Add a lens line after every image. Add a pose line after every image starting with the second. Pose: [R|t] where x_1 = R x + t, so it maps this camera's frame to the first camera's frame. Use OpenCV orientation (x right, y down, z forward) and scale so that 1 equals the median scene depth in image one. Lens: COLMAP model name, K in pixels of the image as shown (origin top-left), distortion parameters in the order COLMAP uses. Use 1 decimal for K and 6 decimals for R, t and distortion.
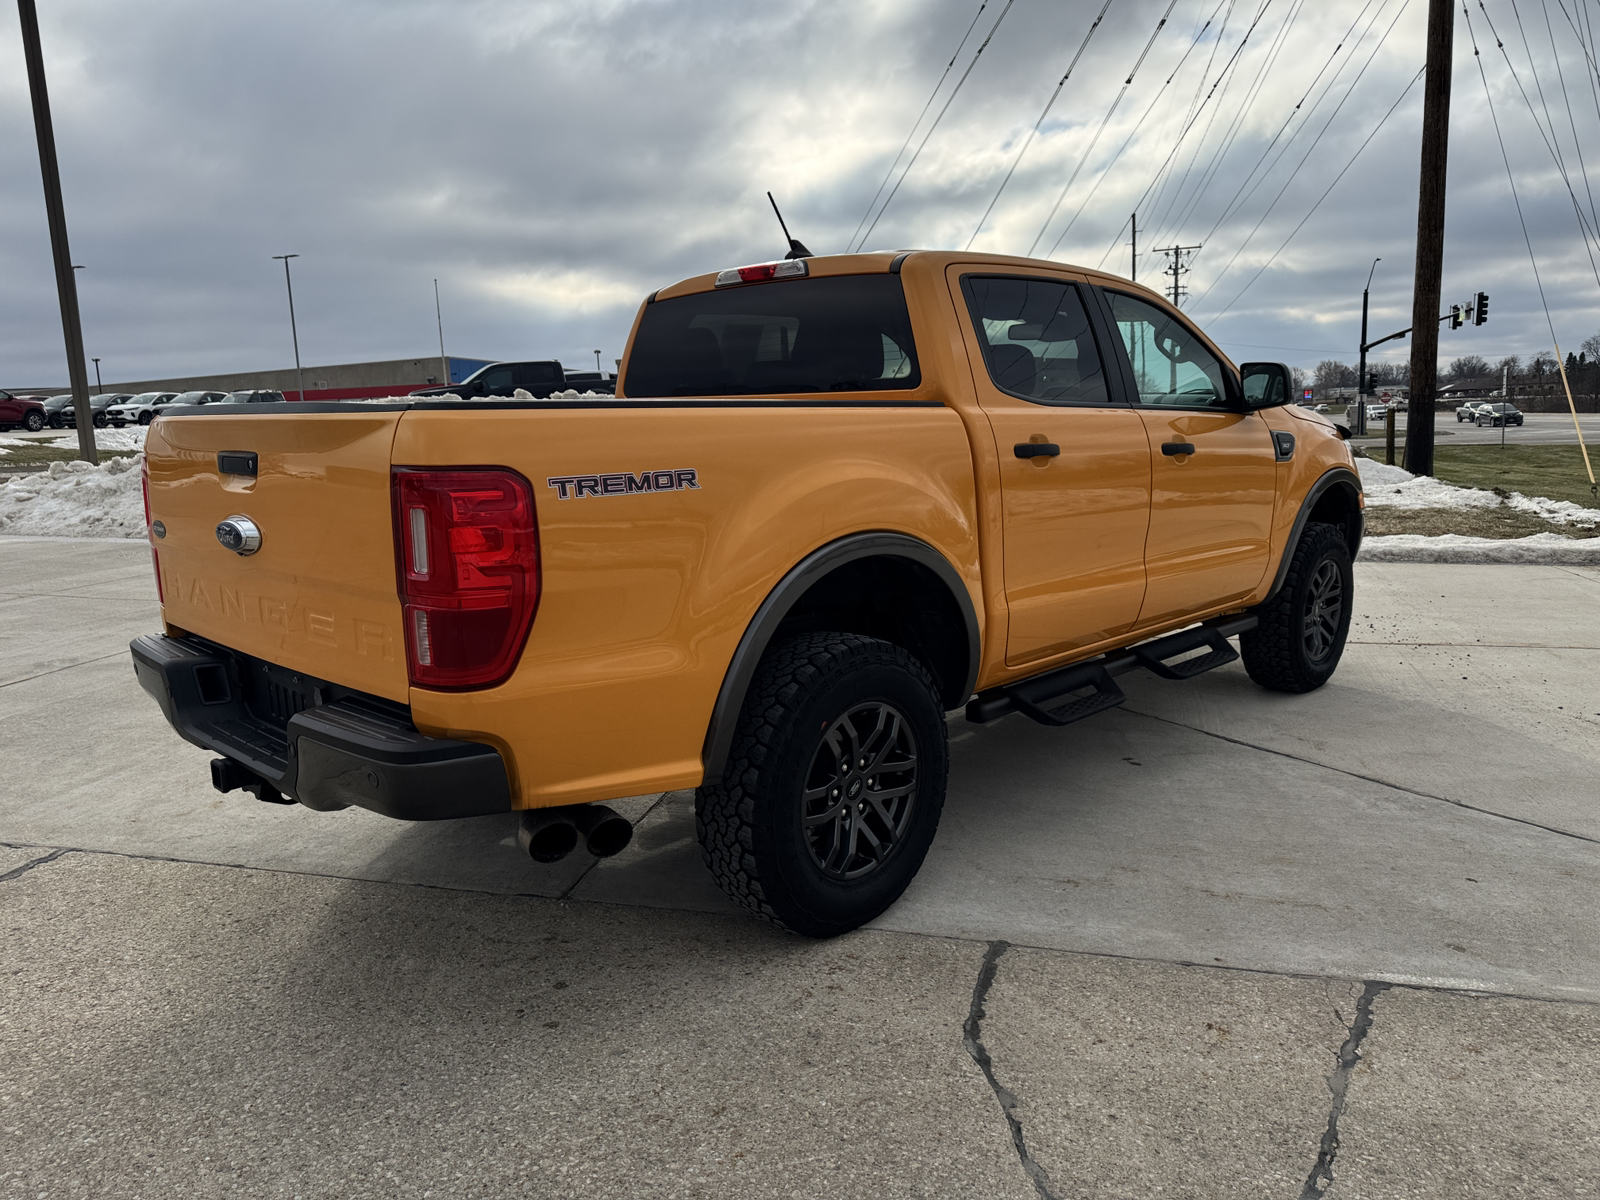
lens RADIAL K [[1141.1, 0, 754.5], [0, 1141.1, 603.1], [0, 0, 1]] dist [0.014616, 0.001614]
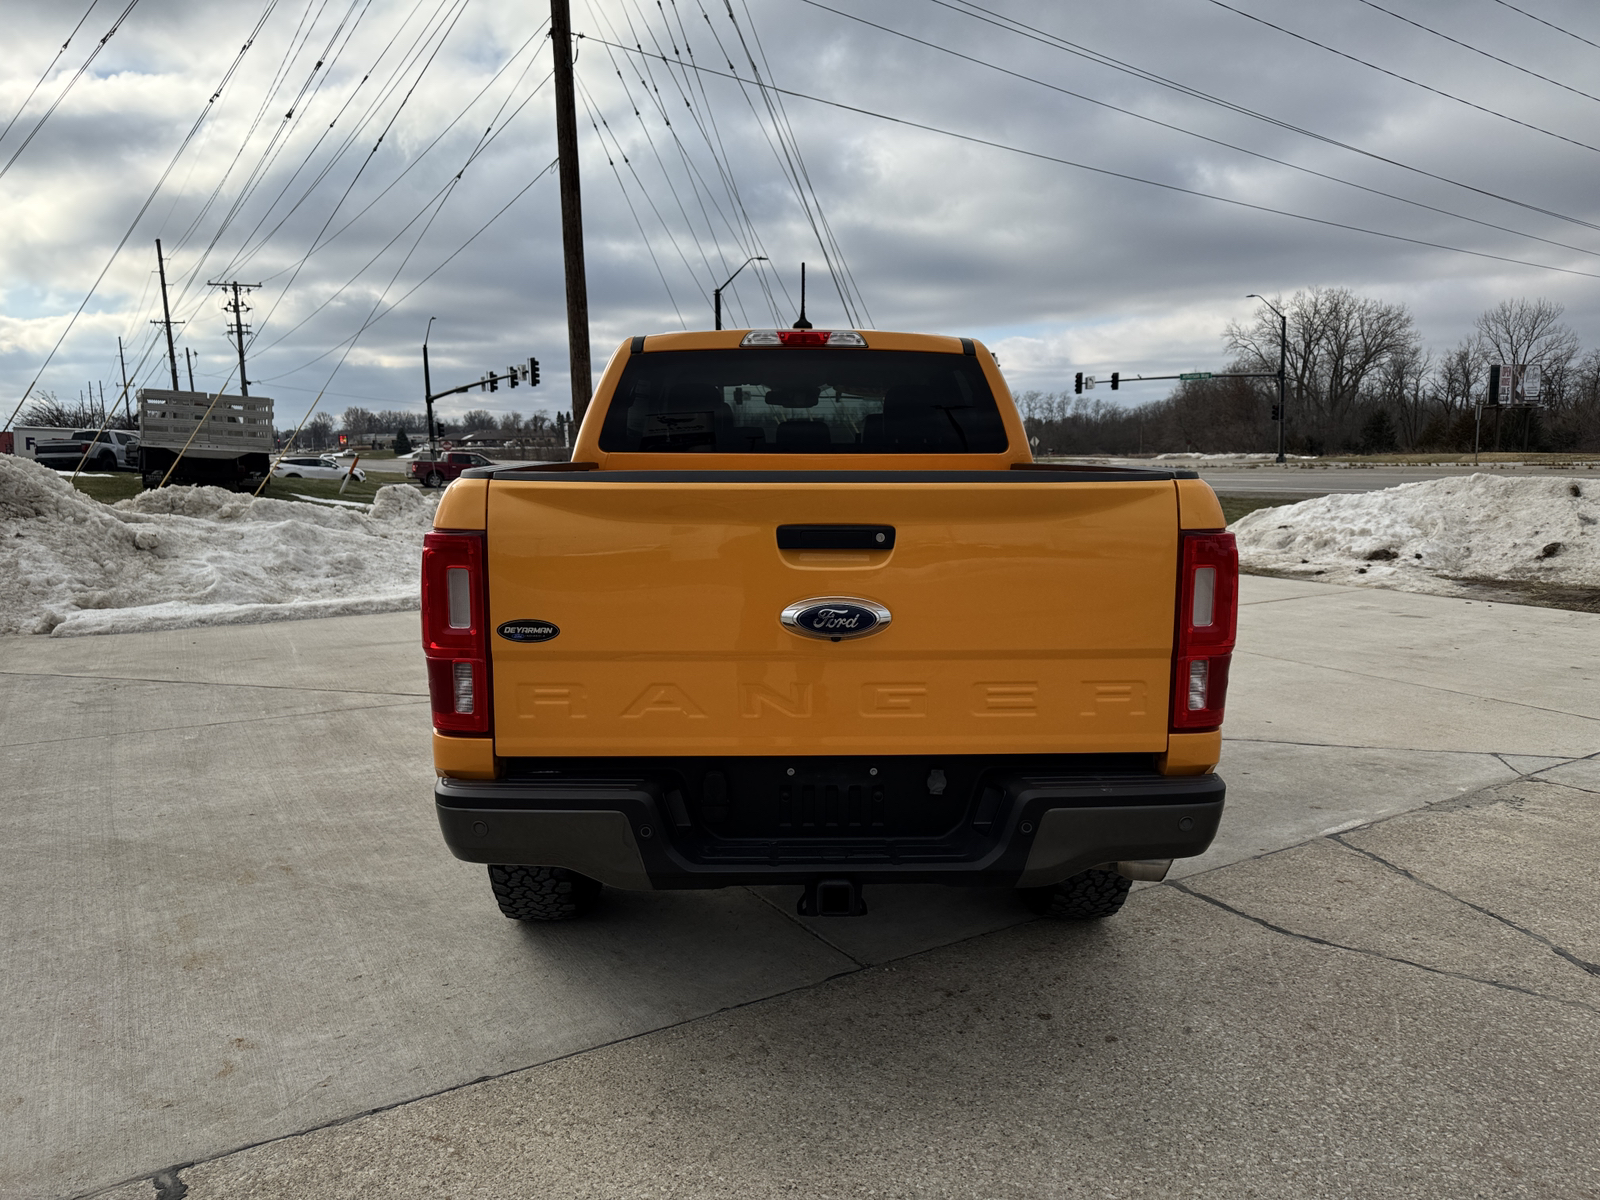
lens RADIAL K [[1163.8, 0, 794.6], [0, 1163.8, 606.3], [0, 0, 1]] dist [0.013014, -0.005204]
pose [[0.676451, -0.080661, 0.732057, -0.137480], [0.107563, 0.994146, 0.010146, -0.009933], [-0.728591, 0.071879, 0.681168, 0.051550]]
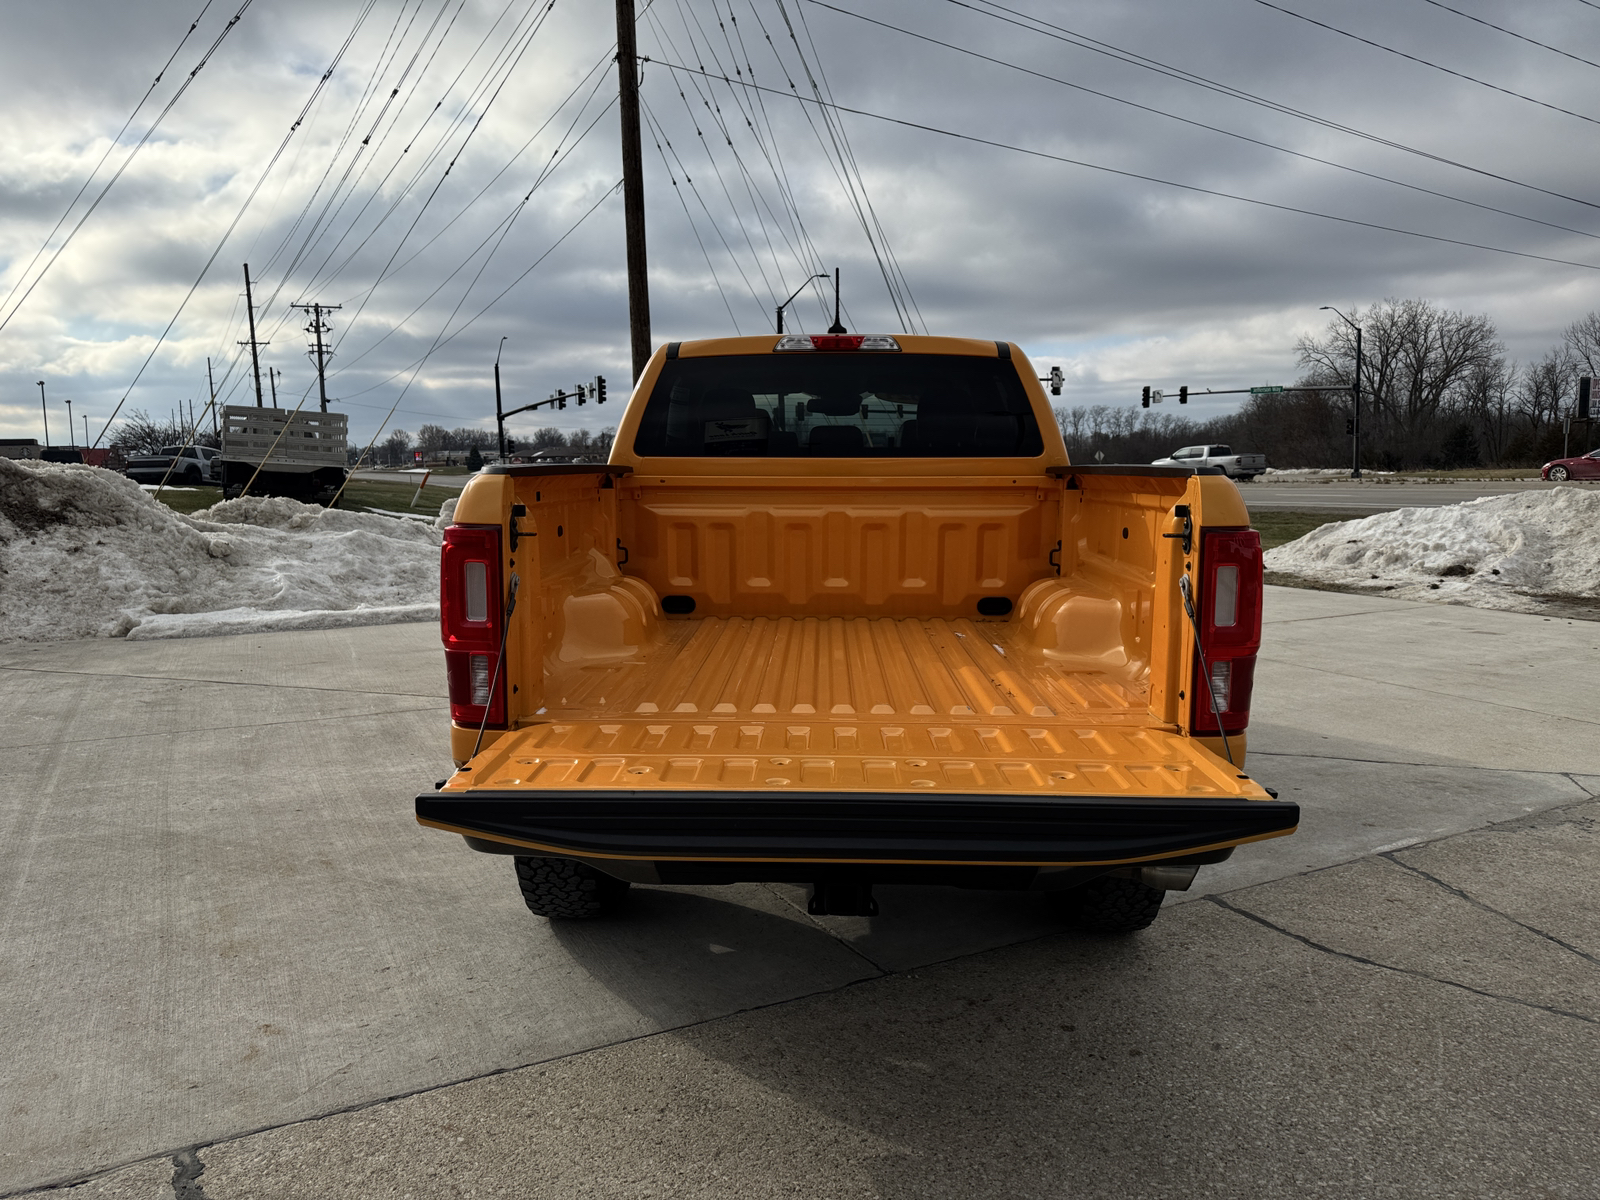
lens RADIAL K [[1160.8, 0, 782.4], [0, 1160.8, 599.3], [0, 0, 1]] dist [0.019544, -0.010928]
pose [[0.722720, -0.060806, 0.688460, -0.133880], [0.099016, 0.994956, -0.016066, -0.007508], [-0.684011, 0.079780, 0.725096, 0.048517]]
